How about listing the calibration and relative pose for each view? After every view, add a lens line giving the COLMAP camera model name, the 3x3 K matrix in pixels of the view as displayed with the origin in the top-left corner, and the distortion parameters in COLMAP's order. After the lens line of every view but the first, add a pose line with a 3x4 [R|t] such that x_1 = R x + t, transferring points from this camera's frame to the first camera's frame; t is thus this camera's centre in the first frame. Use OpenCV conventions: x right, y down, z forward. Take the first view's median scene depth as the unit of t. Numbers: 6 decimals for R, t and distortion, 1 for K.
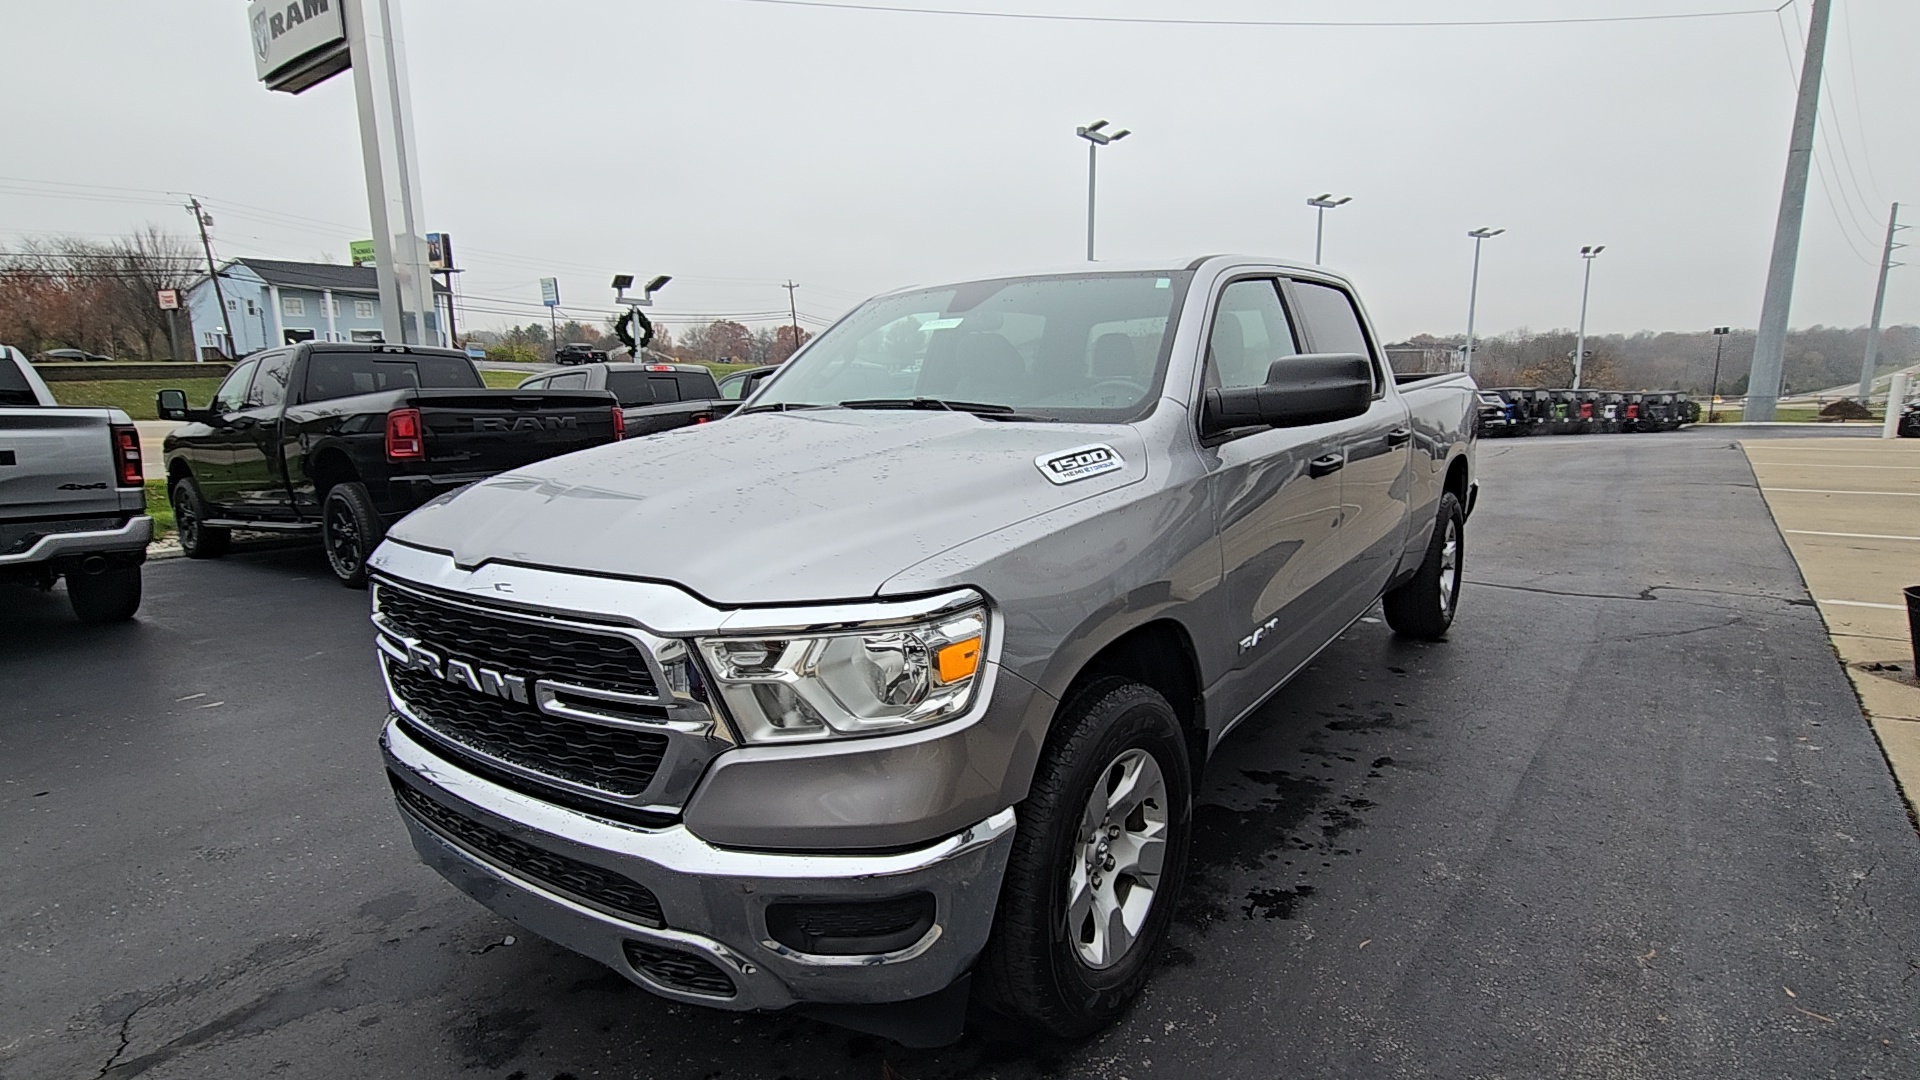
lens RADIAL K [[964.6, 0, 950.0], [0, 964.6, 538.9], [0, 0, 1]] dist [0.001074, -0.001247]
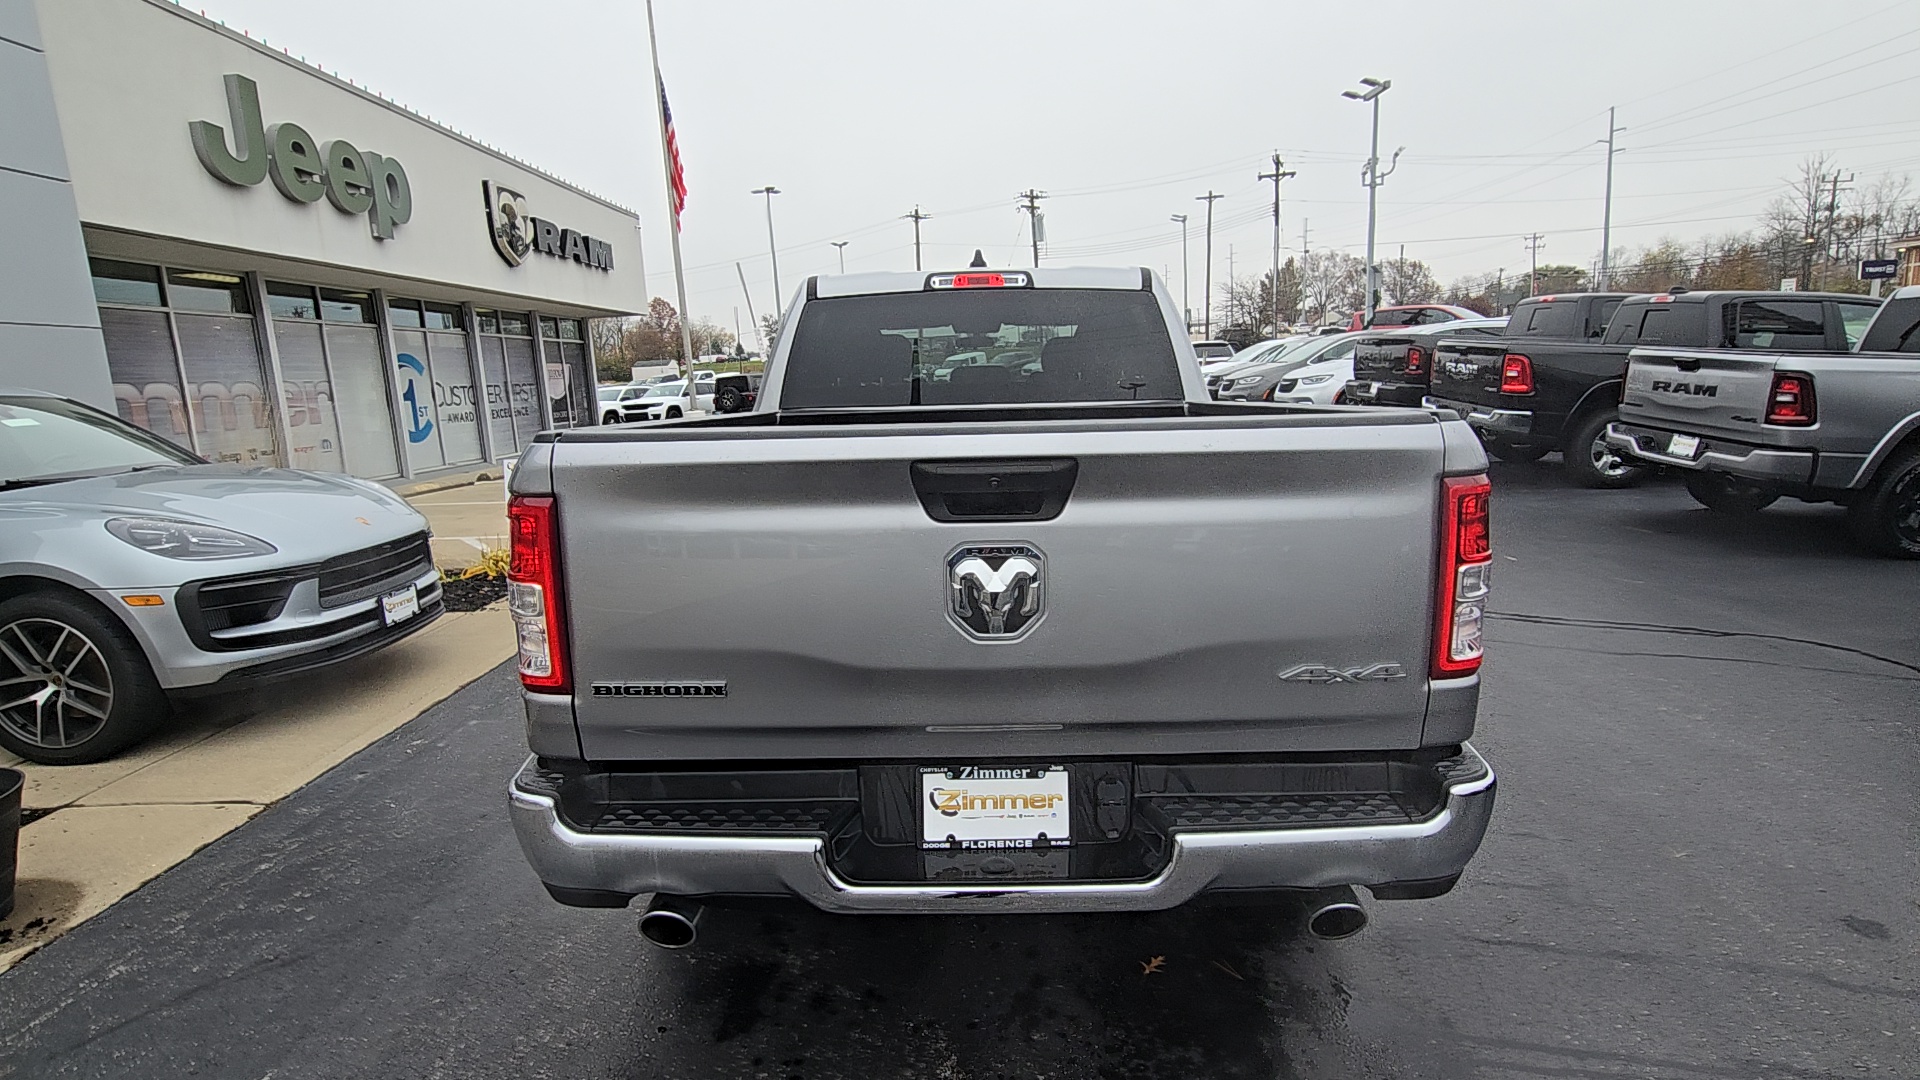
lens RADIAL K [[964.6, 0, 949.8], [0, 964.6, 546.4], [0, 0, 1]] dist [0.001074, -0.001247]
pose [[-0.813273, 0.155314, -0.560771, 0.095667], [-0.046183, 0.943451, 0.328281, -0.038747], [0.580046, 0.292880, -0.760110, 0.209278]]
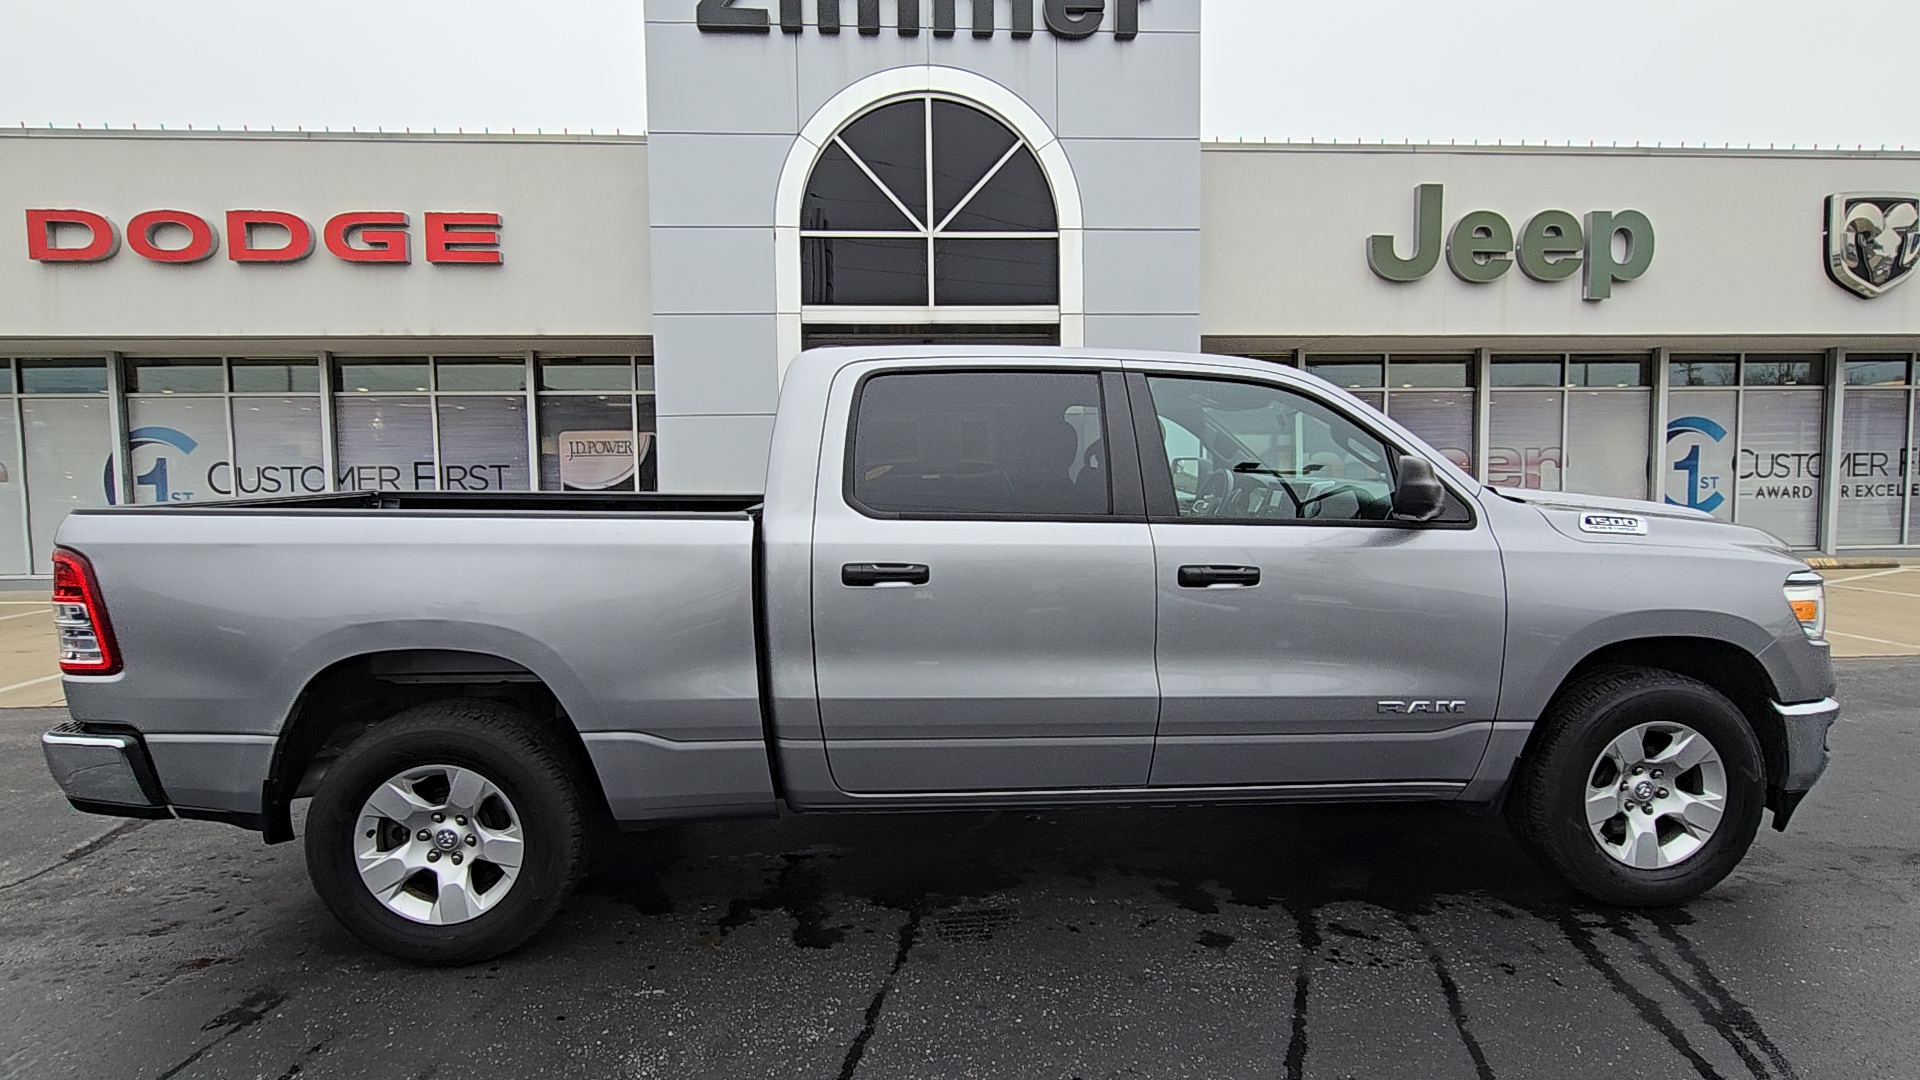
lens RADIAL K [[964.6, 0, 951.9], [0, 964.6, 543.4], [0, 0, 1]] dist [0.001074, -0.001247]
pose [[-0.654975, -0.026696, 0.755179, -0.054390], [0.157698, 0.972542, 0.171154, -0.030165], [-0.739012, 0.231191, -0.632781, 0.183907]]
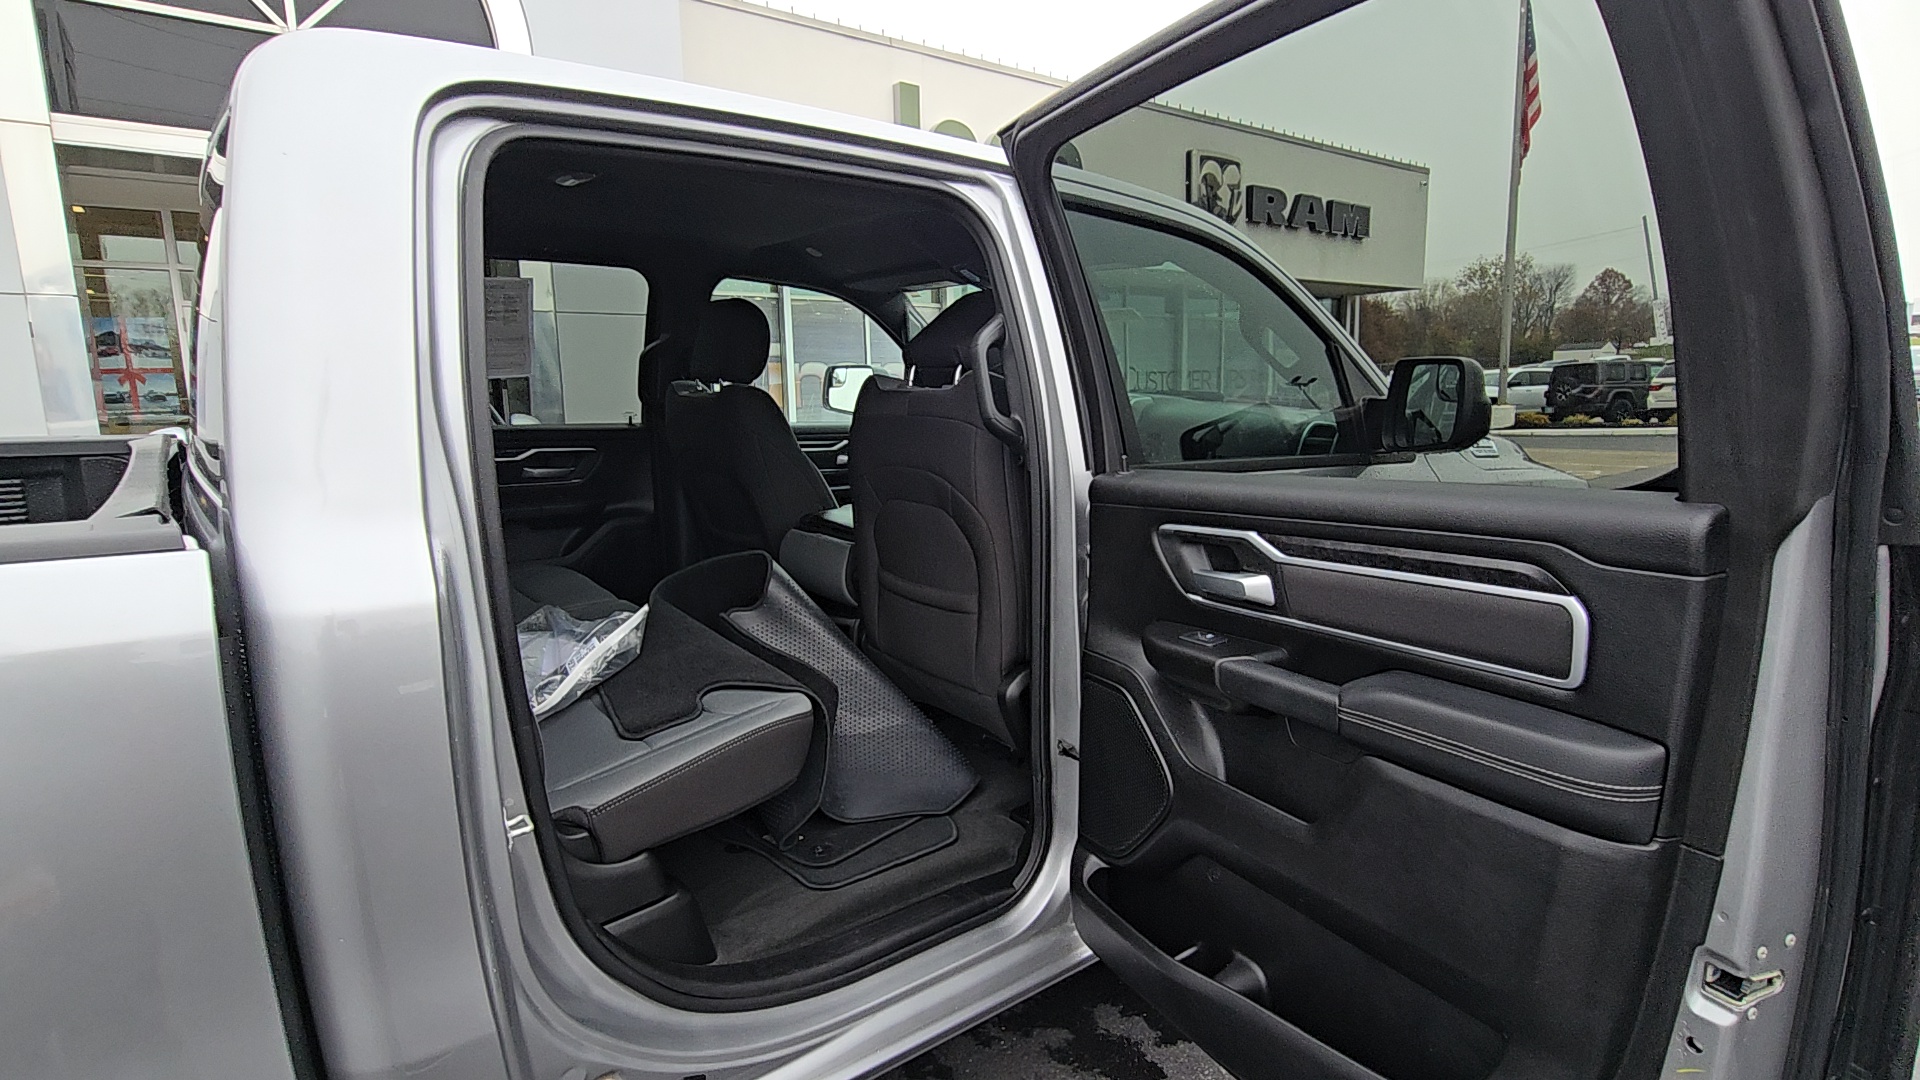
lens RADIAL K [[964.6, 0, 938.7], [0, 964.6, 532.3], [0, 0, 1]] dist [0.001074, -0.001247]
pose [[-0.963594, -0.006648, 0.267289, -0.006734], [0.081059, 0.945378, 0.315737, -0.027459], [-0.254788, 0.325908, -0.910421, 0.160393]]
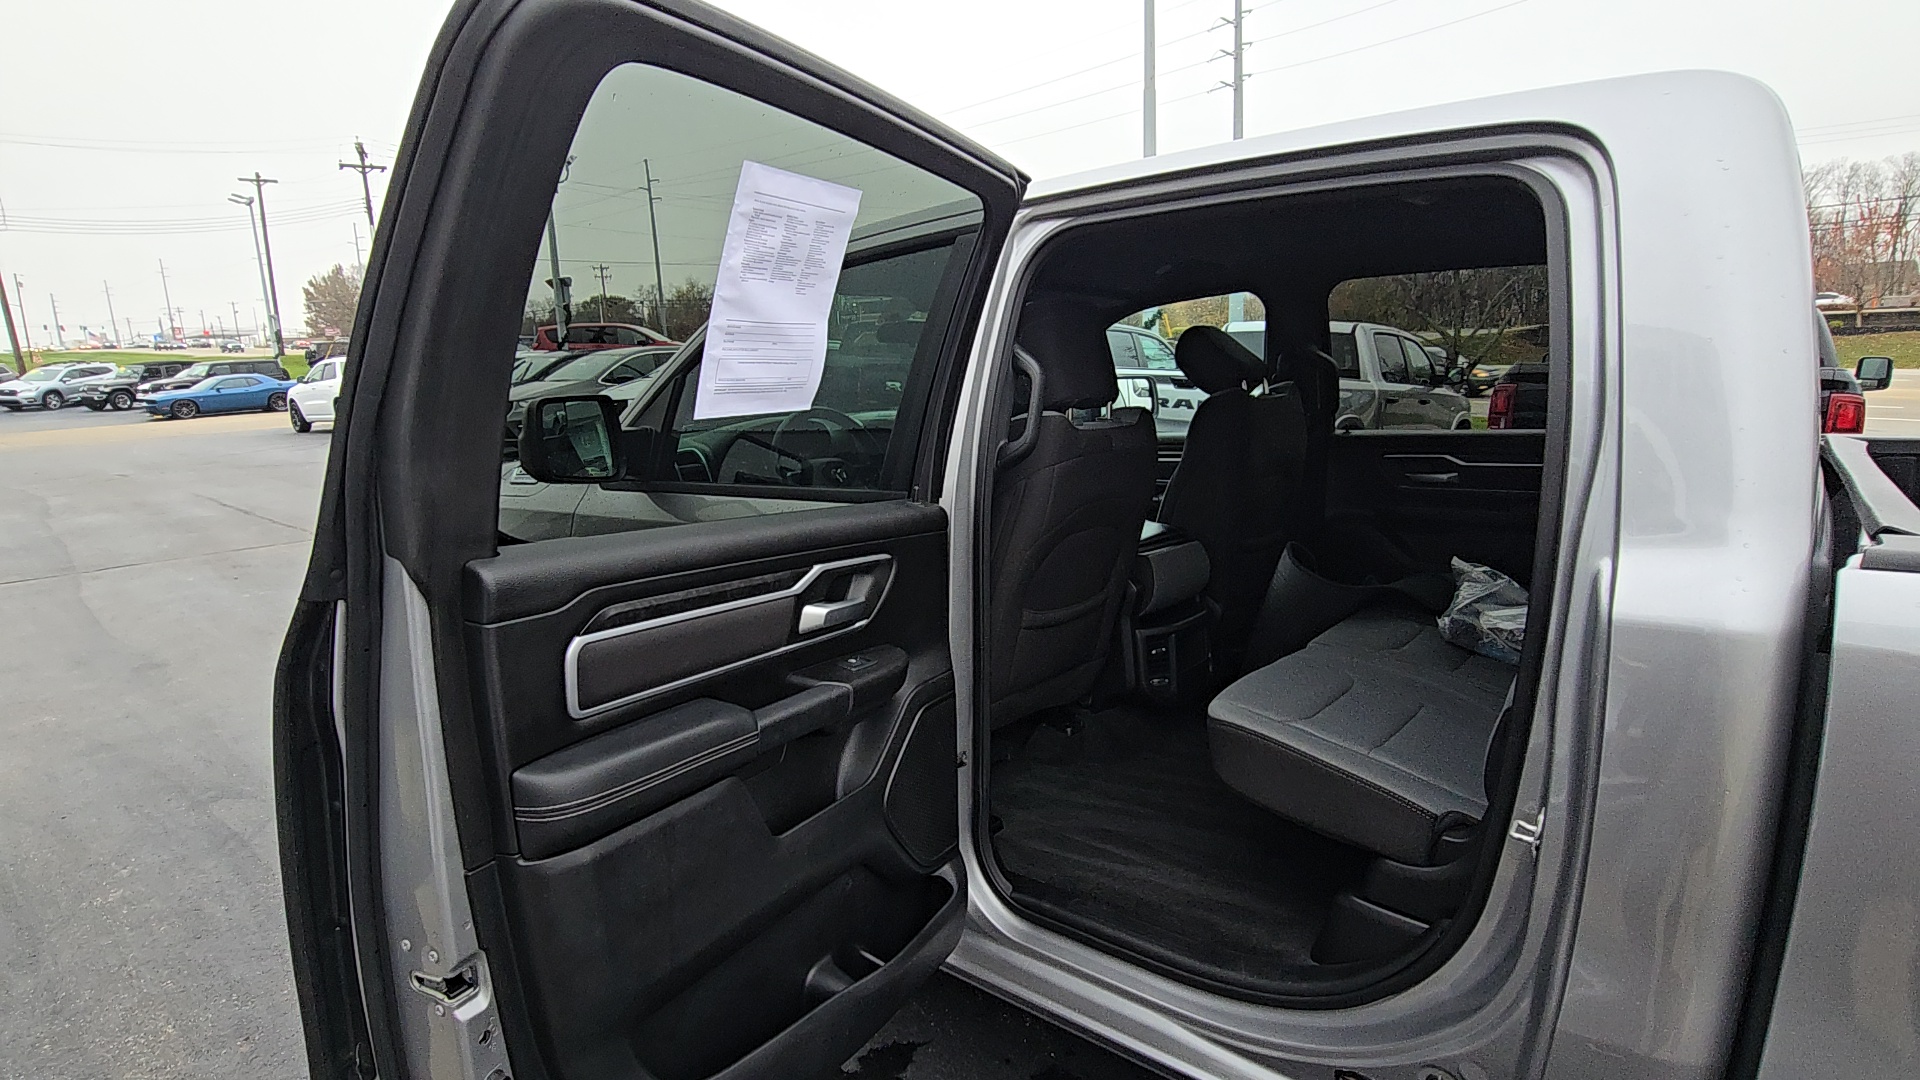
lens RADIAL K [[964.6, 0, 951.1], [0, 964.6, 546.5], [0, 0, 1]] dist [0.001074, -0.001247]
pose [[-0.060756, 0.212398, -0.975293, 0.080598], [-0.144935, 0.964865, 0.219156, -0.020316], [0.987574, 0.154669, -0.027837, 0.094621]]
